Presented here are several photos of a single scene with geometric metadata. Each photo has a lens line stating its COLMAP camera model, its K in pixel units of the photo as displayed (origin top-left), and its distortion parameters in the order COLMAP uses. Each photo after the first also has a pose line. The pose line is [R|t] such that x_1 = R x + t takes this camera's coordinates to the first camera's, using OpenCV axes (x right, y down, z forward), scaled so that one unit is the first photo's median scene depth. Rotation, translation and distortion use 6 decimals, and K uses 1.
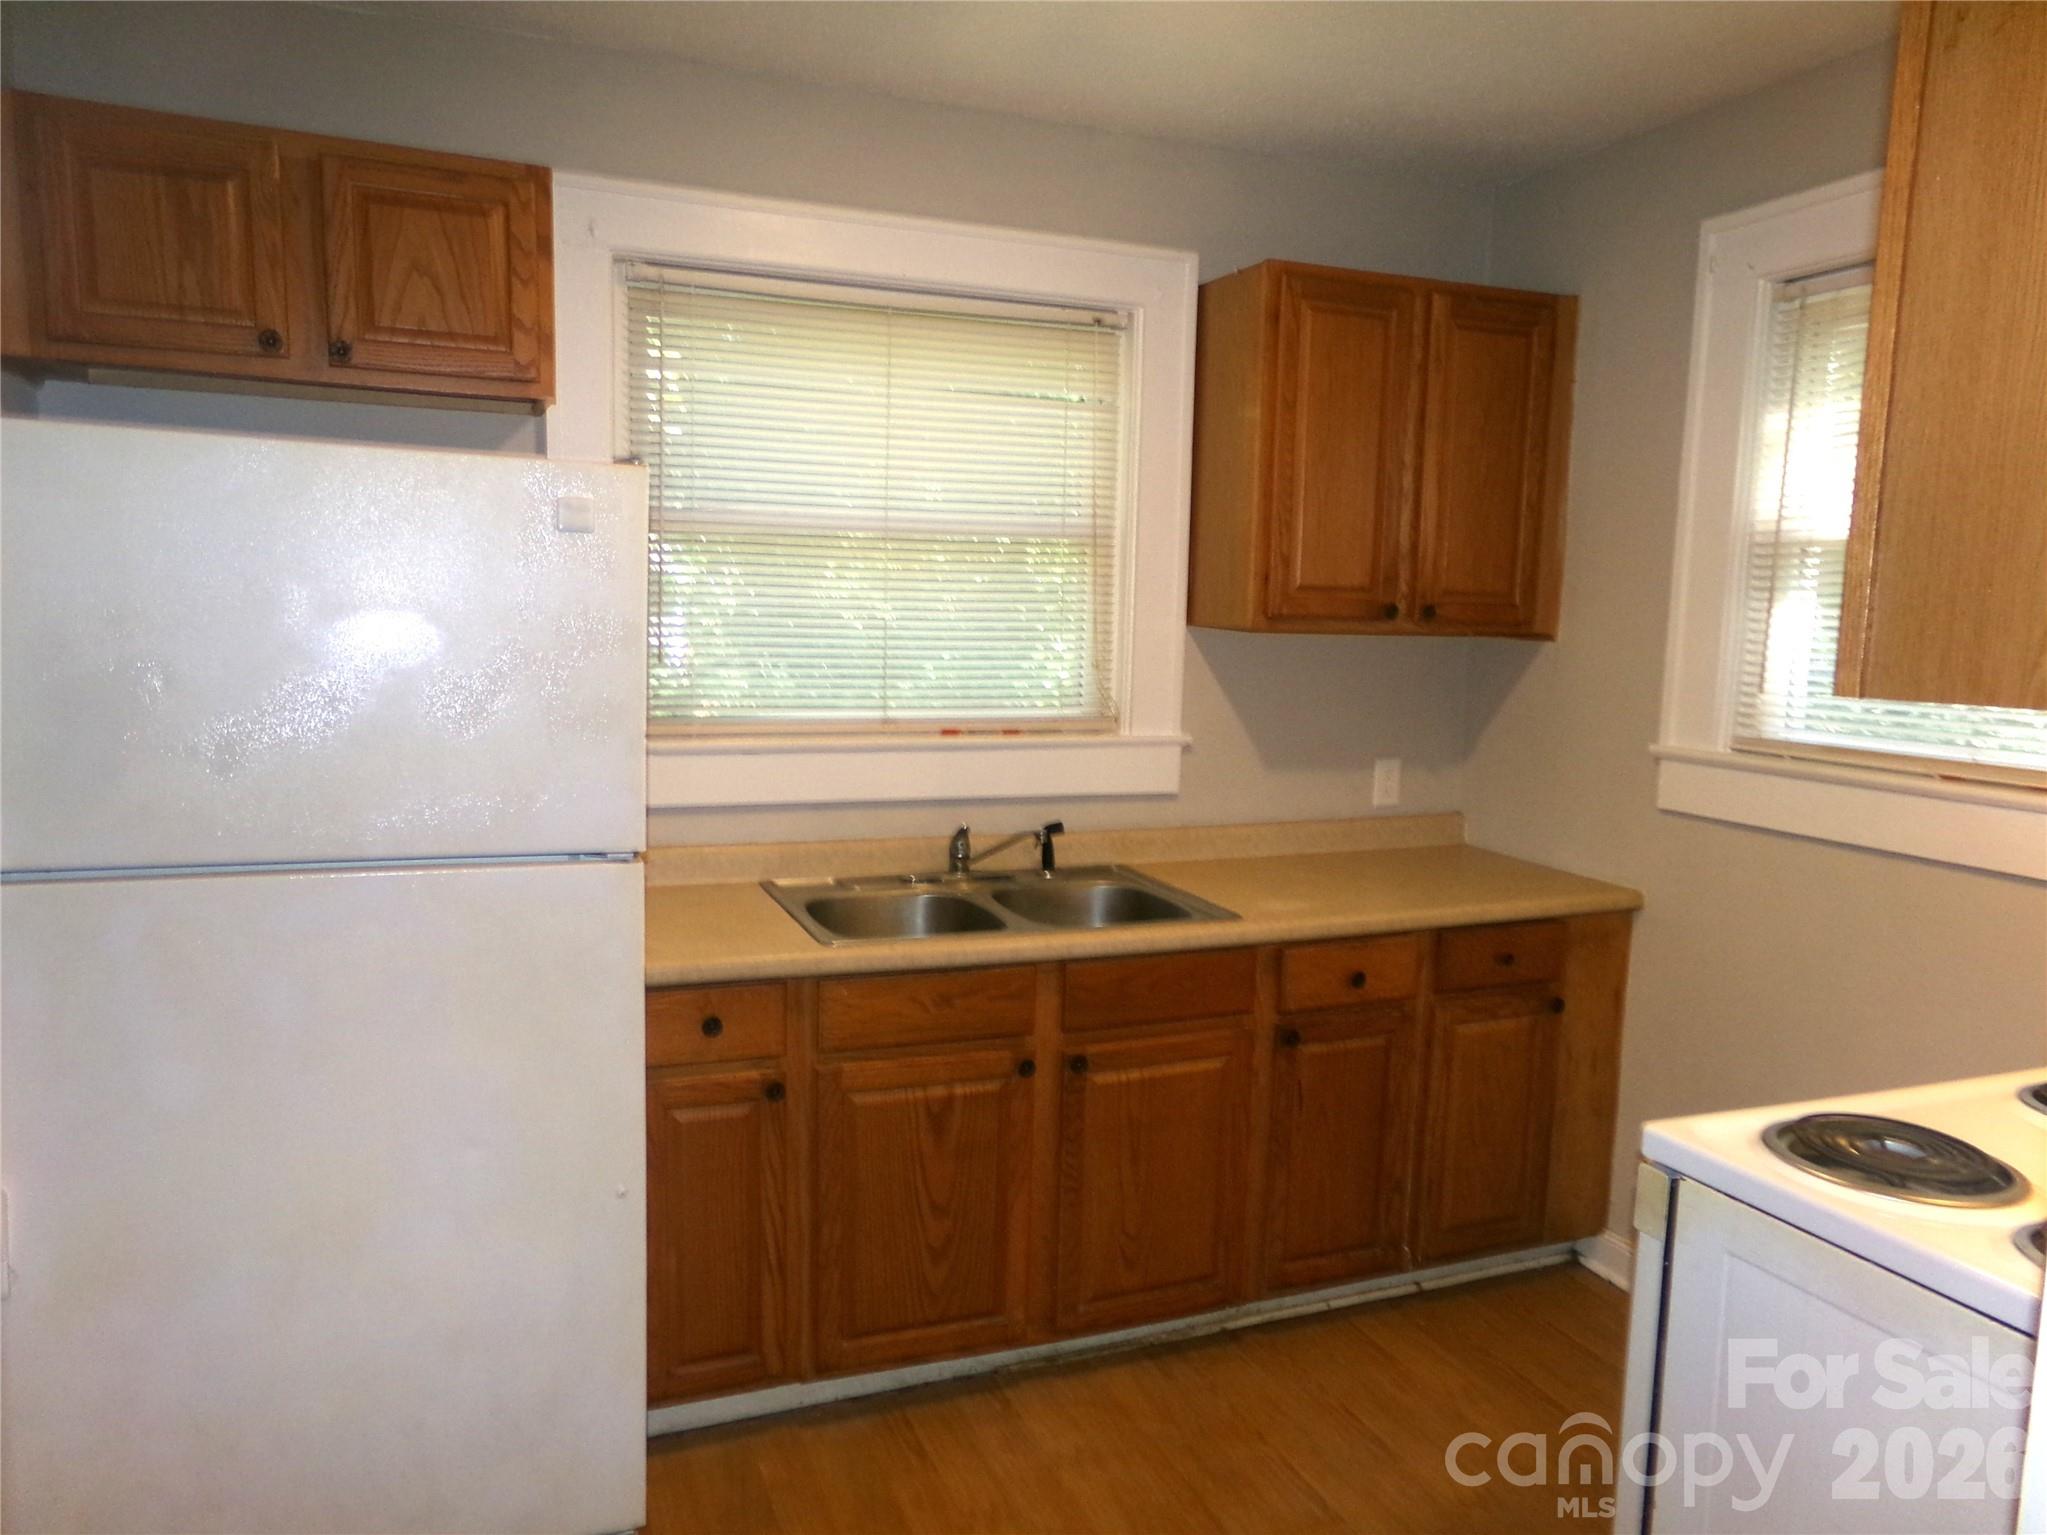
lens RADIAL K [[1390.9, 0, 1023.5], [0, 1390.9, 767.5], [0, 0, 1]] dist [-0.111059, 0.147056]
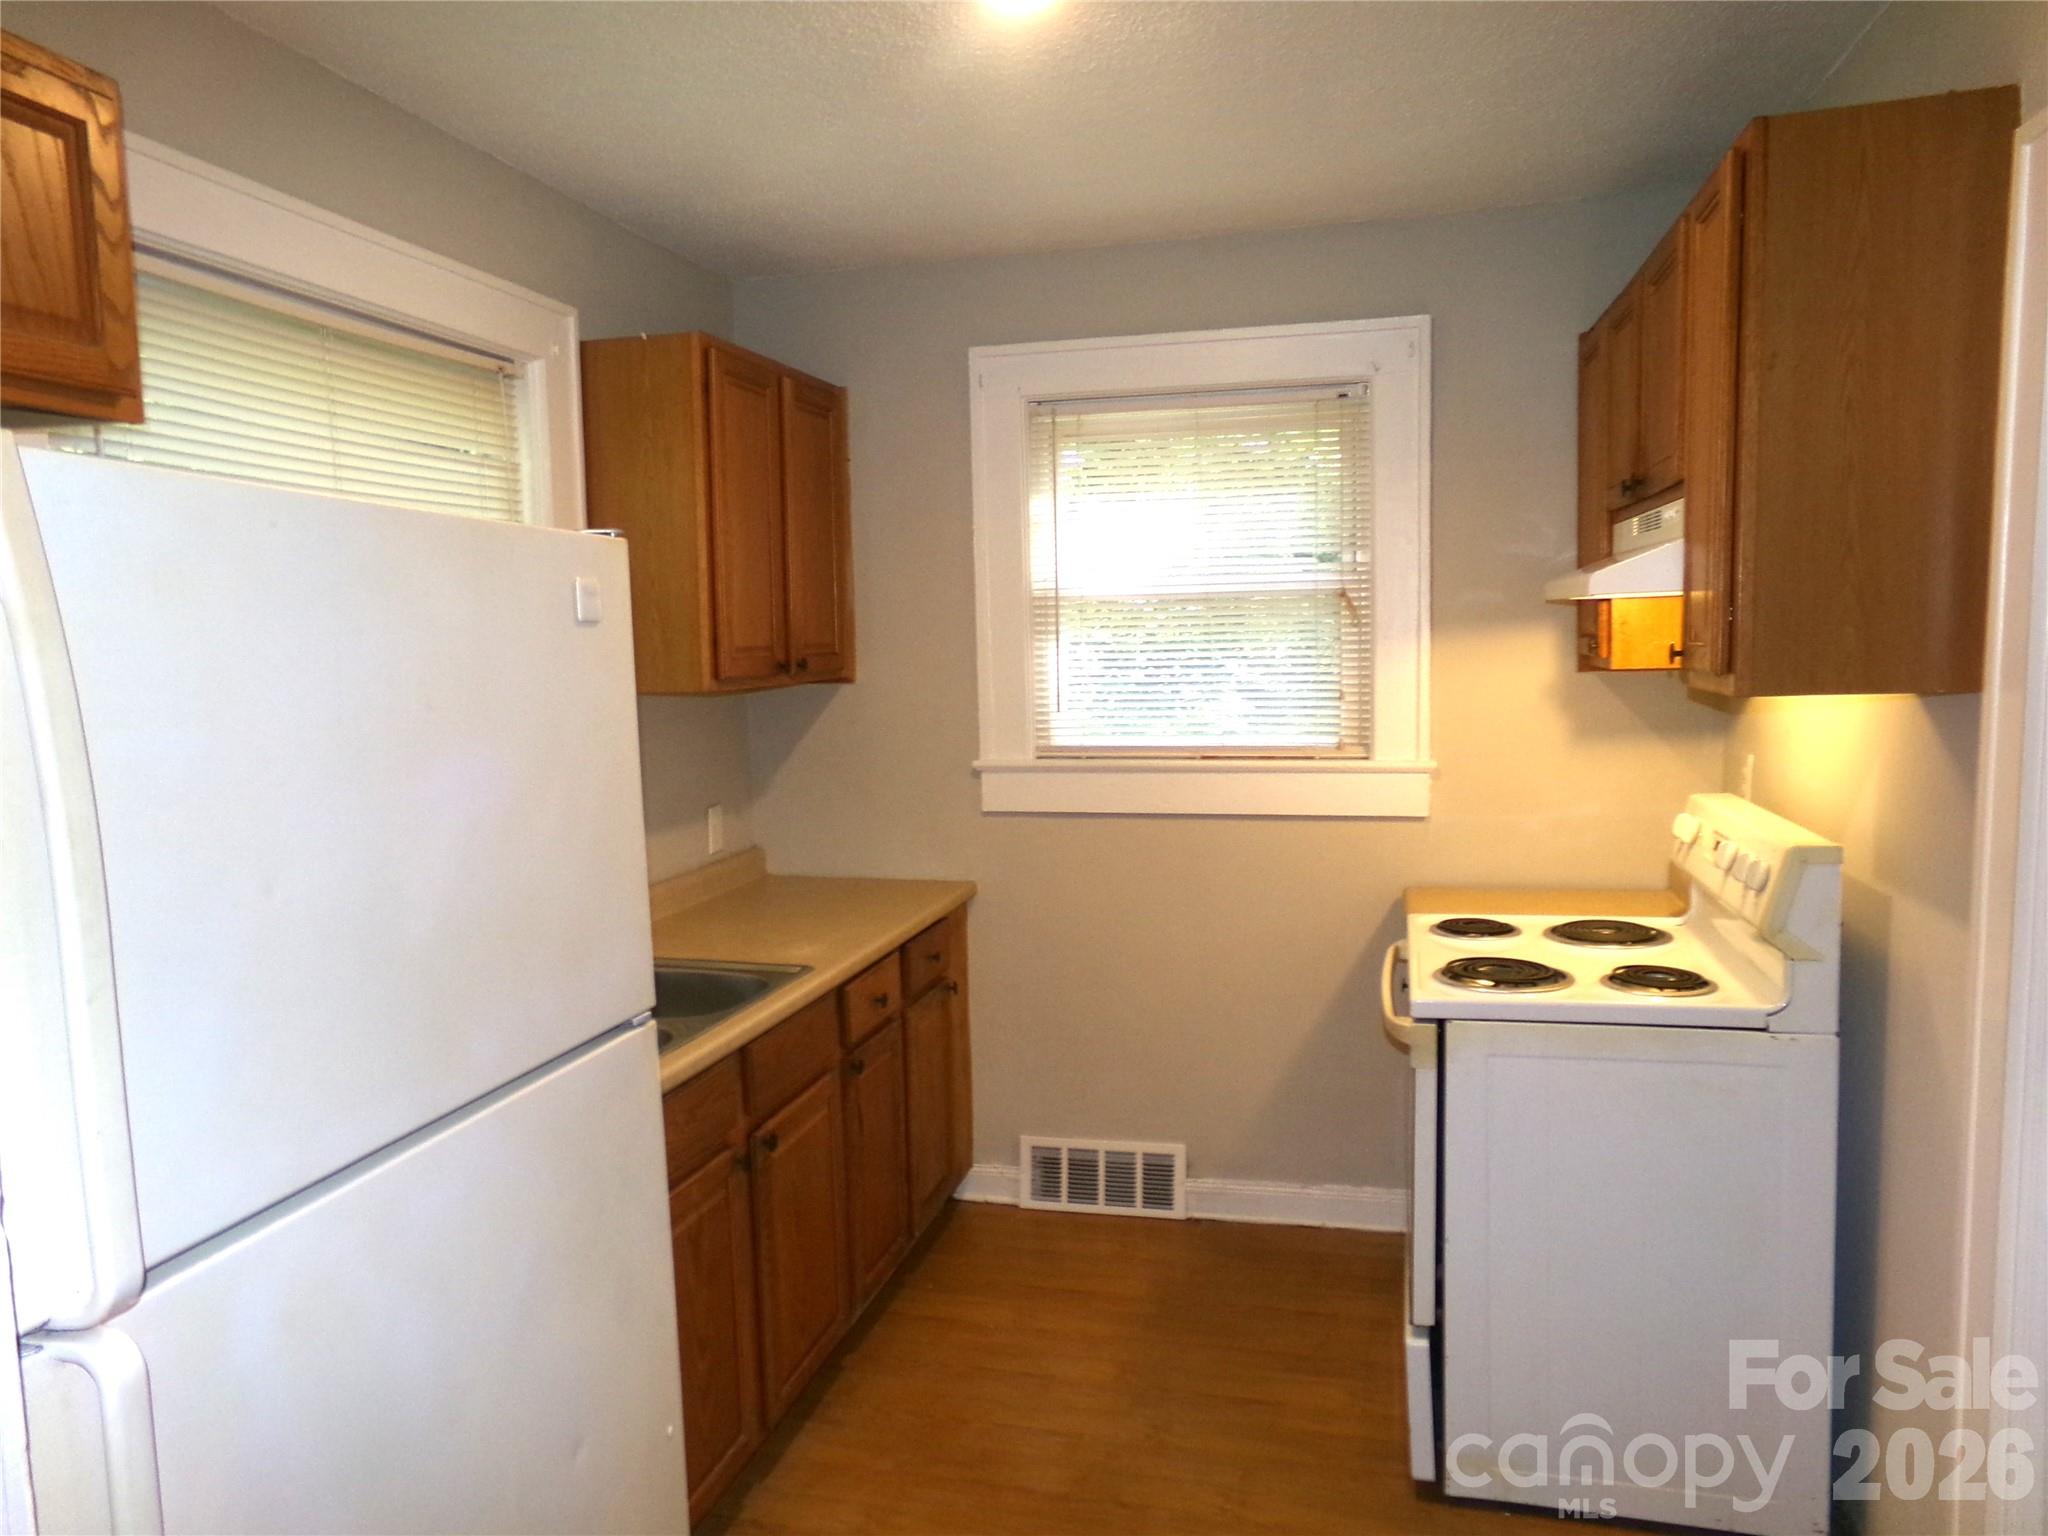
lens RADIAL K [[1391.6, 0, 1024.0], [0, 1391.6, 768.0], [0, 0, 1]] dist [-0.111059, 0.147056]
pose [[0.590308, -0.115212, 0.798913, -0.516827], [0.133505, 0.990065, 0.044133, -0.060128], [-0.796061, 0.080607, 0.599825, 0.214050]]
